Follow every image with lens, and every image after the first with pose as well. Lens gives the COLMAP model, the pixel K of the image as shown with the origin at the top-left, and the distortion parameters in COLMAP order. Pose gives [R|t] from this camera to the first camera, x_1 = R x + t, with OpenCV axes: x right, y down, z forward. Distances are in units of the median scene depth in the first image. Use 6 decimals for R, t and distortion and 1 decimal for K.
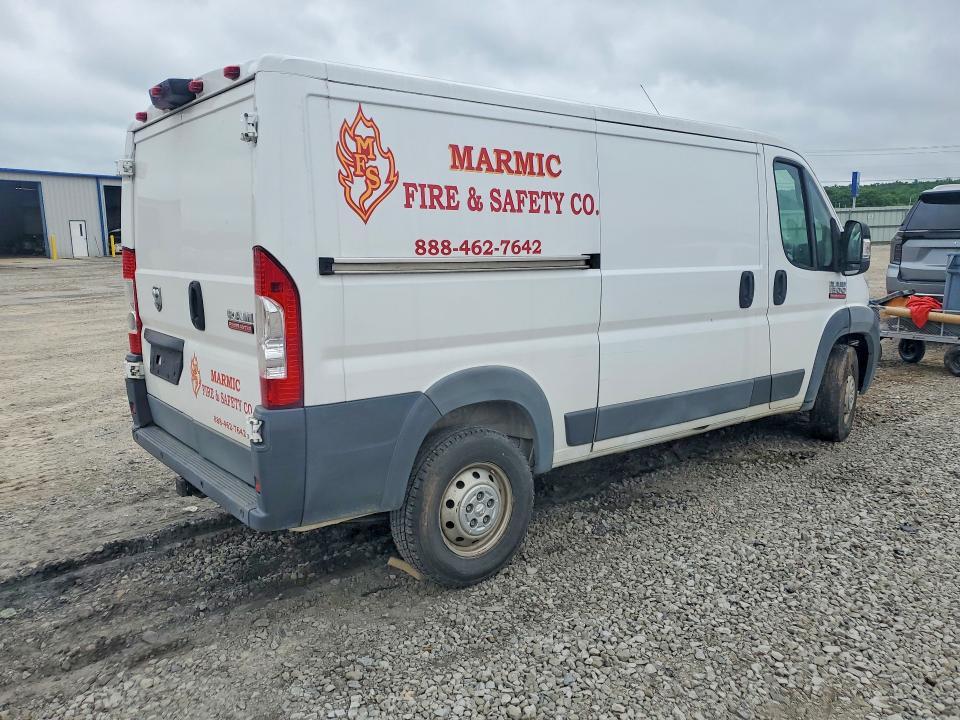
lens RADIAL K [[753.8, 0, 480.2], [0, 753.8, 347.0], [0, 0, 1]] dist [0.109820, -0.001244]
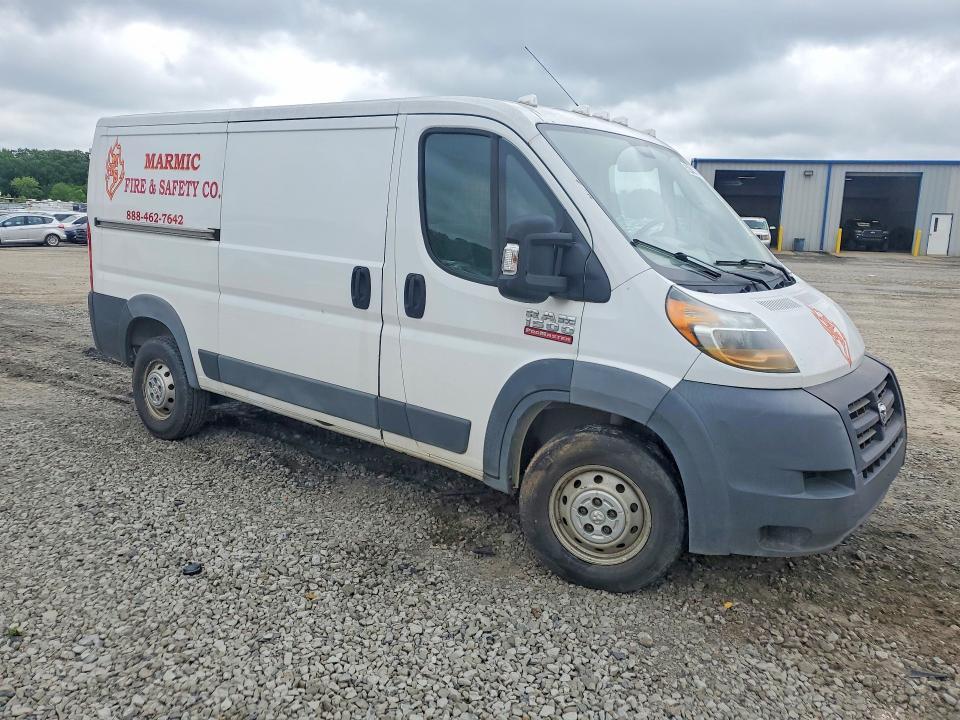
lens RADIAL K [[751.9, 0, 487.5], [0, 751.9, 357.7], [0, 0, 1]] dist [0.004754, -0.005331]
pose [[0.249866, 0.180586, -0.951292, 1.596061], [-0.202925, 0.970403, 0.130914, -0.182459], [0.946778, 0.160330, 0.279117, 1.189010]]
